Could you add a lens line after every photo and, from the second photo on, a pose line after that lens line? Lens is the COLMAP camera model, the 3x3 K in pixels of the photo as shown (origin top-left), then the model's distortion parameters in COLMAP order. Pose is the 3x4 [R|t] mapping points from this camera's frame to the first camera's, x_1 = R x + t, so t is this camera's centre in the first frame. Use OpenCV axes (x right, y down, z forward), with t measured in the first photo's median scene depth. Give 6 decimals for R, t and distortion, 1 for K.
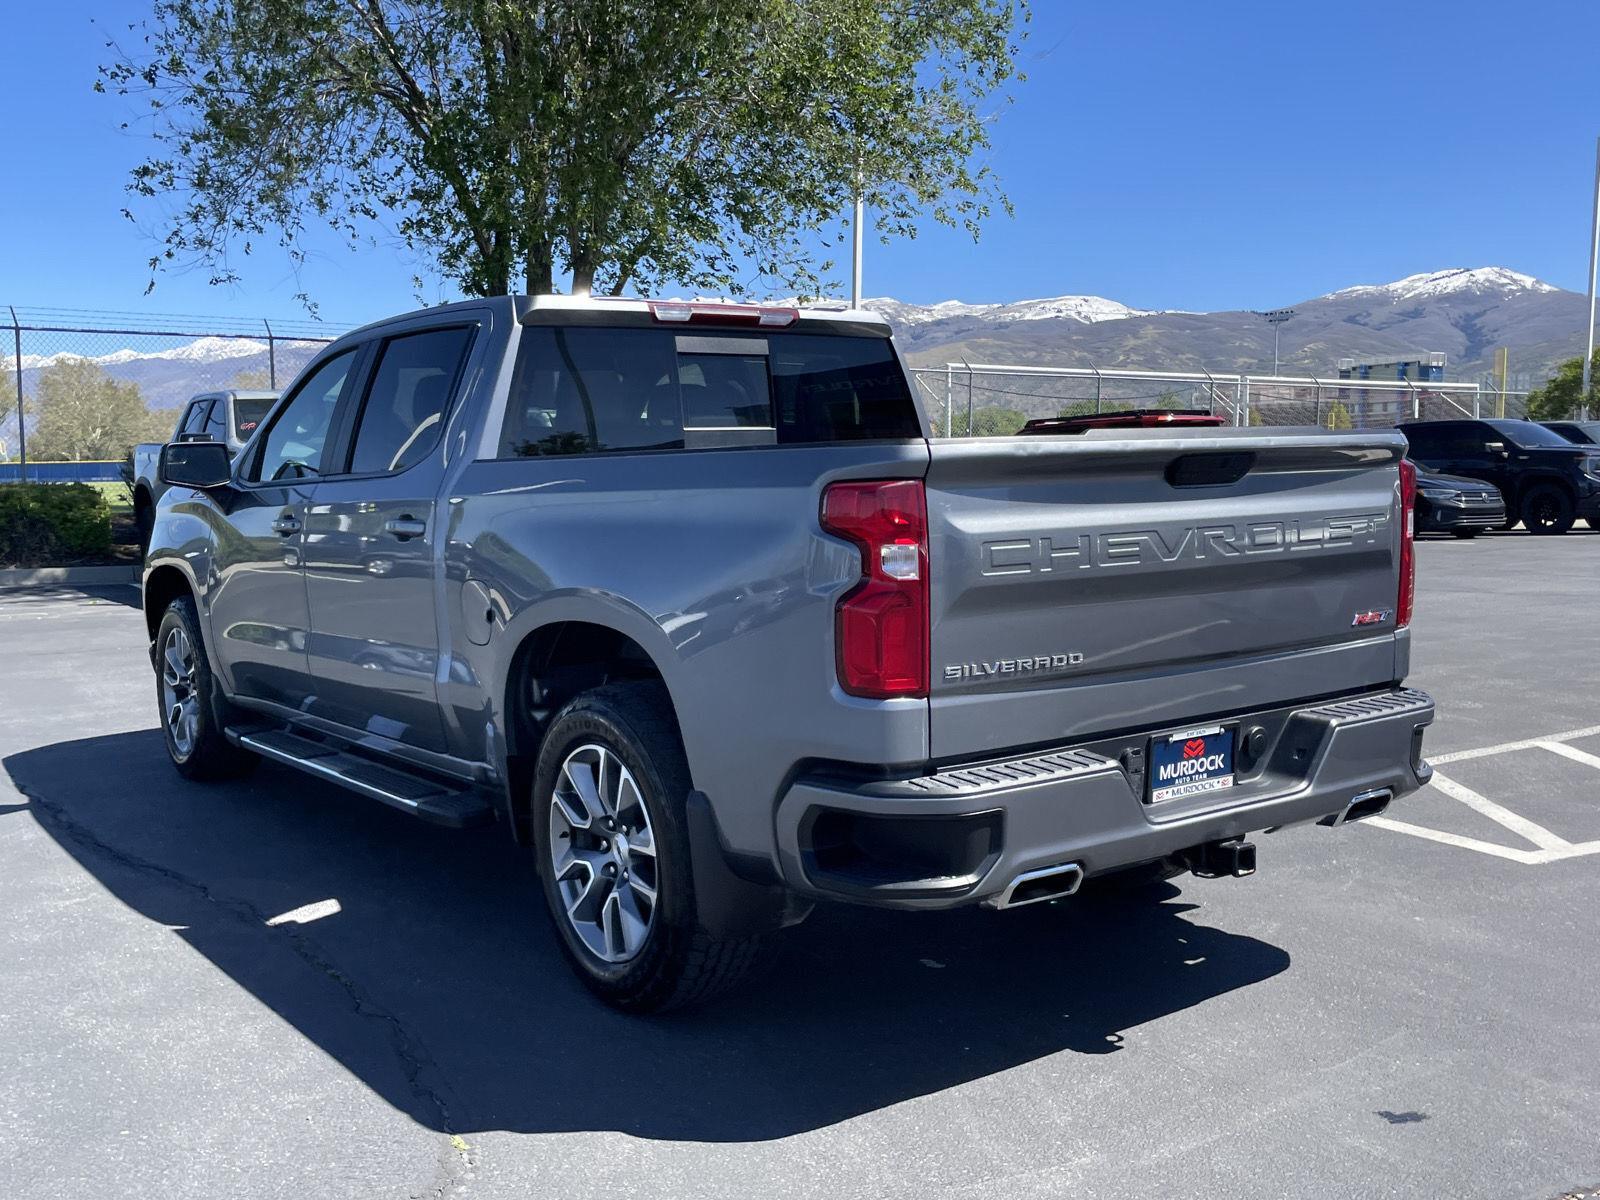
lens RADIAL K [[1556.1, 0, 816.1], [0, 1556.1, 607.9], [0, 0, 1]] dist [0.121204, -0.194078]
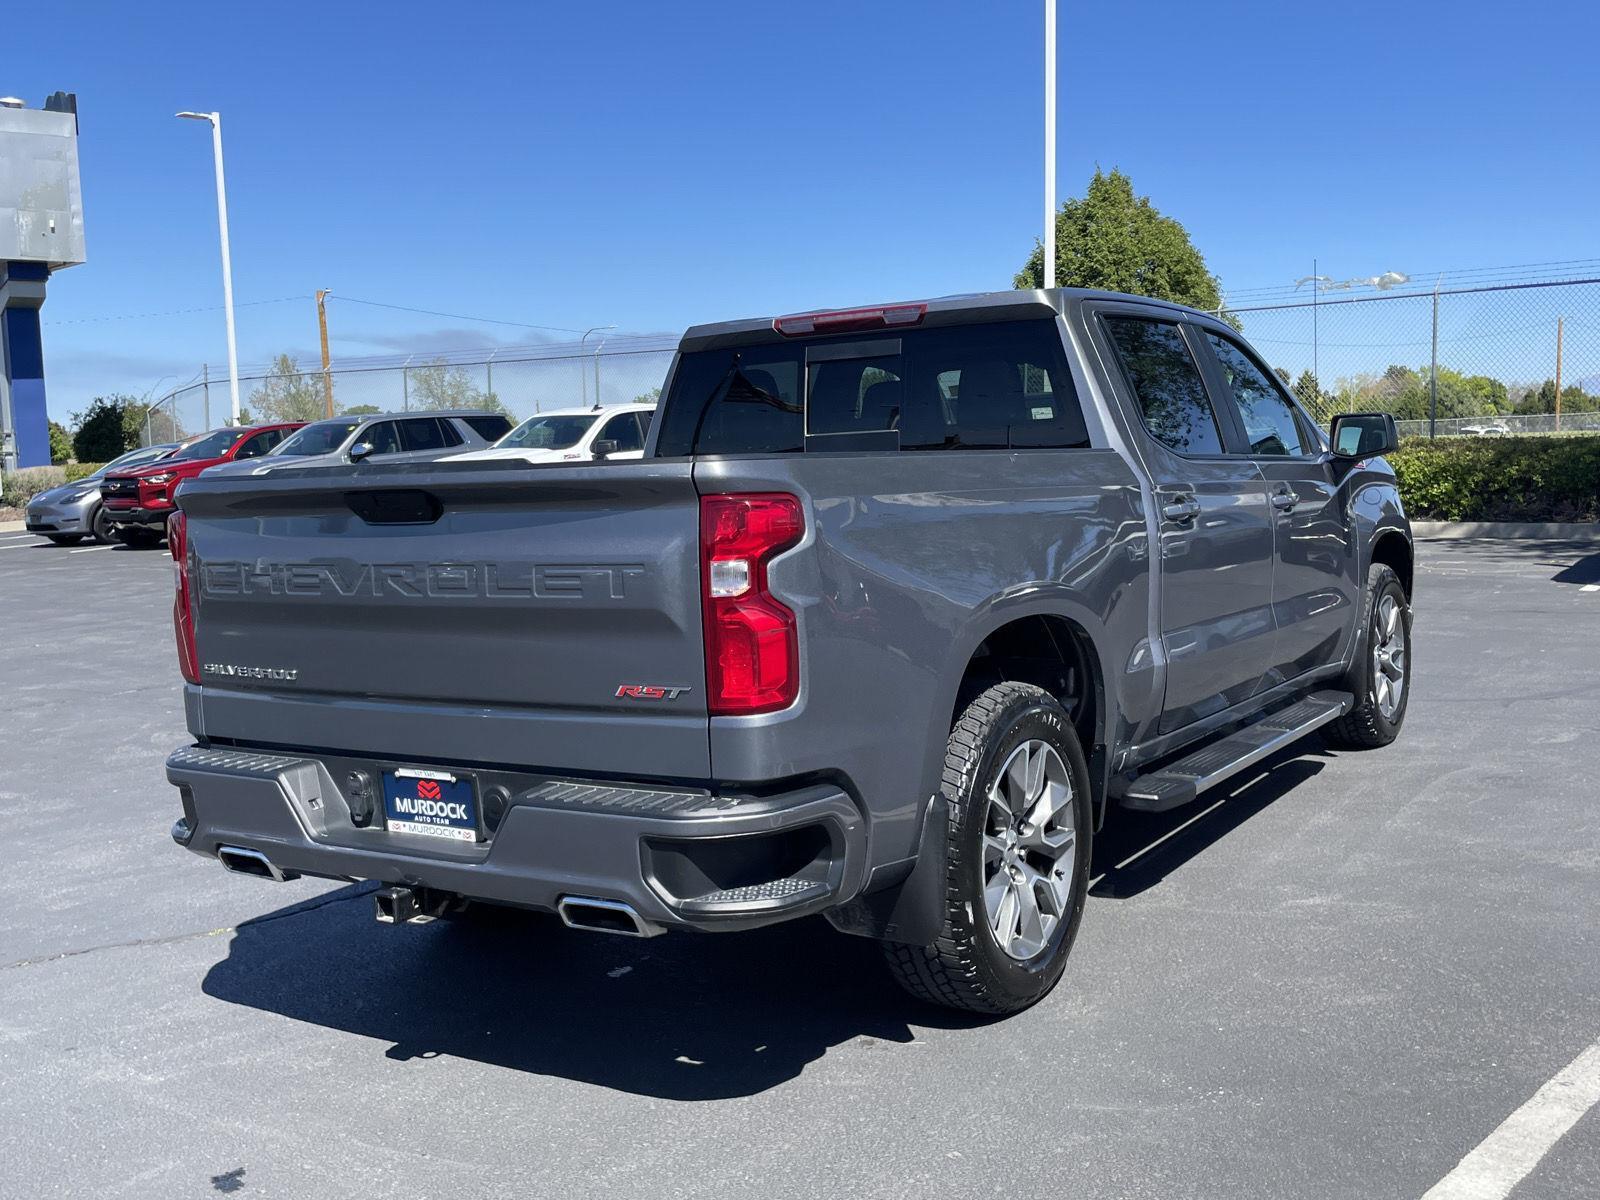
lens RADIAL K [[1556.1, 0, 816.1], [0, 1556.1, 607.9], [0, 0, 1]] dist [0.121204, -0.194078]
pose [[0.358949, 0.094582, -0.928552, 1.206577], [-0.056152, 0.995239, 0.079668, -0.113086], [0.931666, 0.023543, 0.362551, 0.853424]]
